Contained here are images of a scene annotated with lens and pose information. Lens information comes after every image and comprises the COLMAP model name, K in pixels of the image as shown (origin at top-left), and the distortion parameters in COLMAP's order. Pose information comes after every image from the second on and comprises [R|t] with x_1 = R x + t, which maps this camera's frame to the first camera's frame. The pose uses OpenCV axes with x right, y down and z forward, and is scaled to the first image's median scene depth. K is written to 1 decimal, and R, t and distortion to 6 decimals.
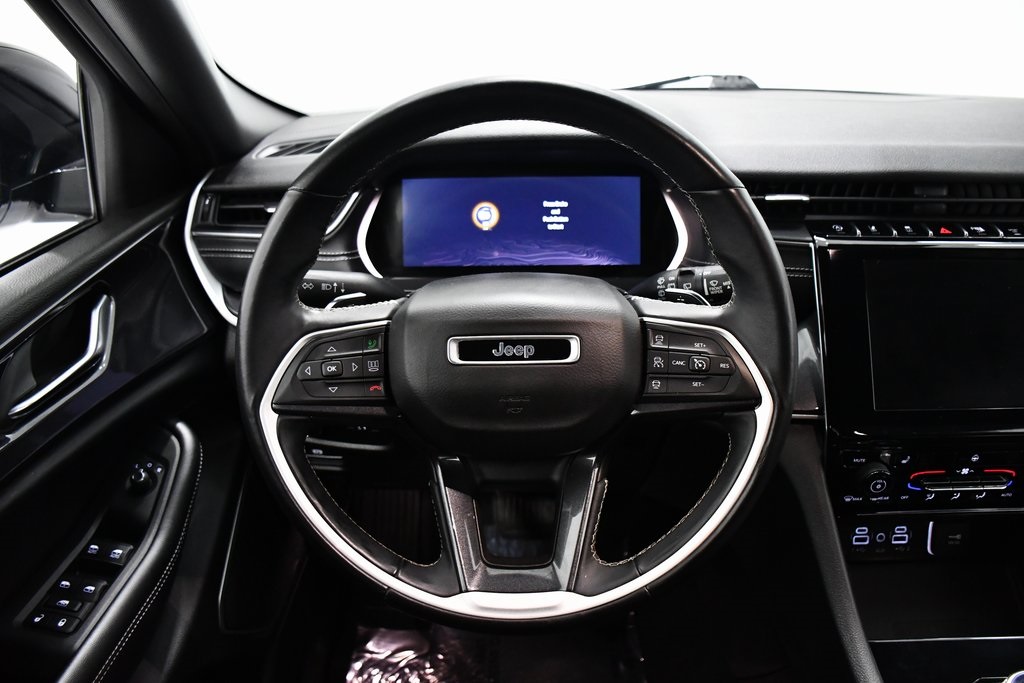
lens RADIAL K [[779.2, 0, 513.0], [0, 779.2, 338.8], [0, 0, 1]] dist [-0.147121, 0.058342]
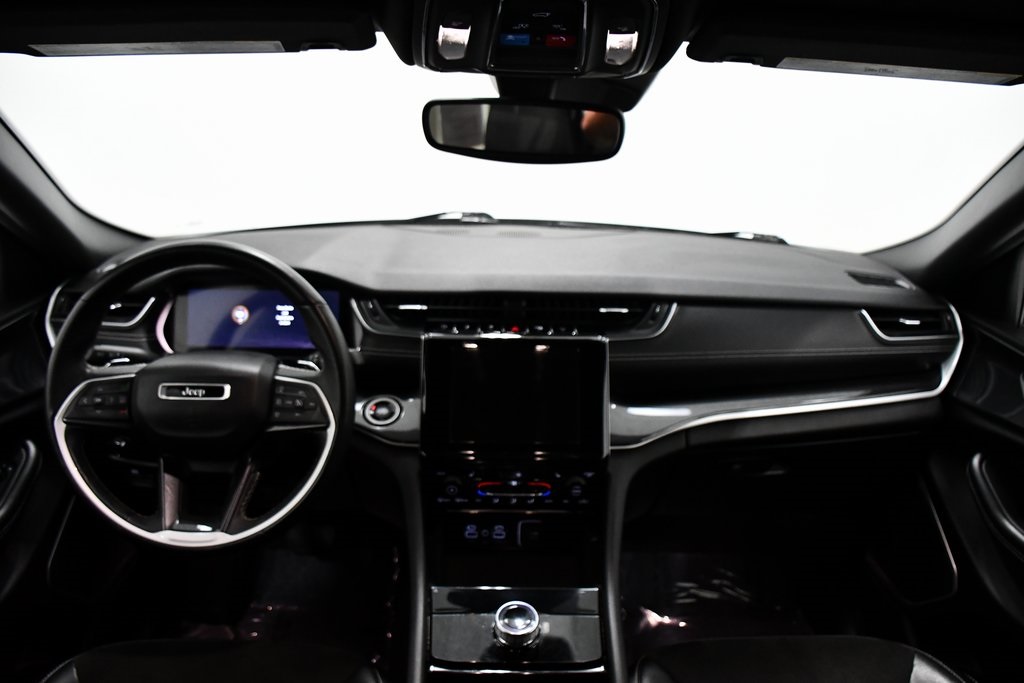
lens RADIAL K [[779.2, 0, 511.8], [0, 779.2, 332.5], [0, 0, 1]] dist [-0.147121, 0.058342]
pose [[0.998028, 0.024768, 0.057680, 0.567279], [-0.017450, 0.992120, -0.124074, 0.075752], [-0.060299, 0.122822, 0.990595, -0.724025]]
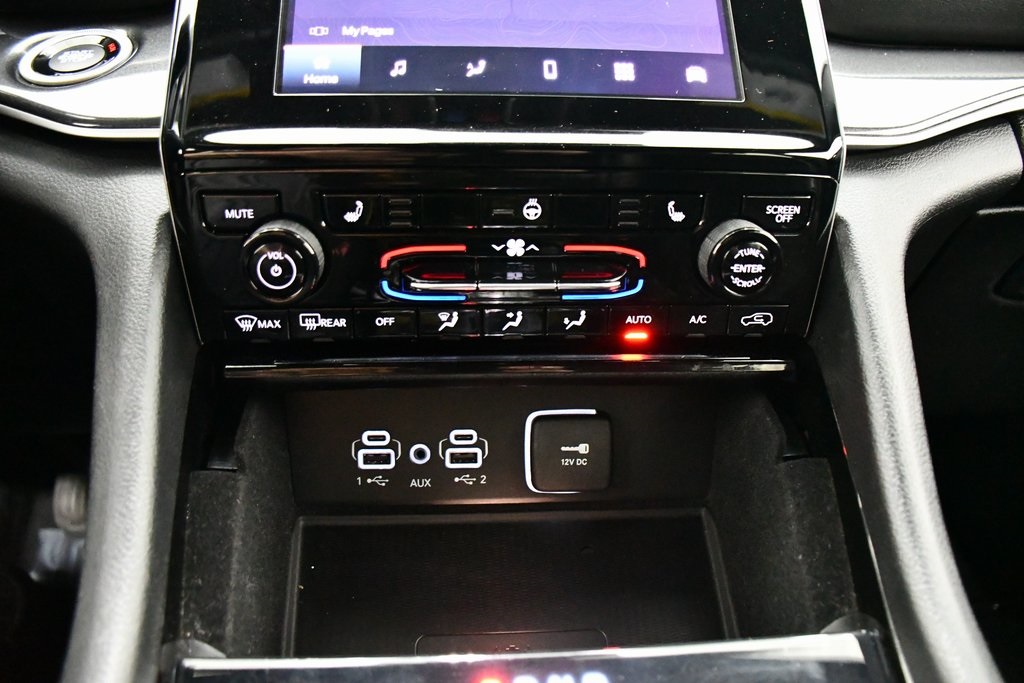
lens RADIAL K [[779.2, 0, 517.1], [0, 779.2, 341.0], [0, 0, 1]] dist [-0.147121, 0.058342]
pose [[0.993640, -0.002419, 0.112573, 0.632526], [0.012042, 0.996318, -0.084885, 0.301311], [-0.111953, 0.085700, 0.990011, 0.643932]]
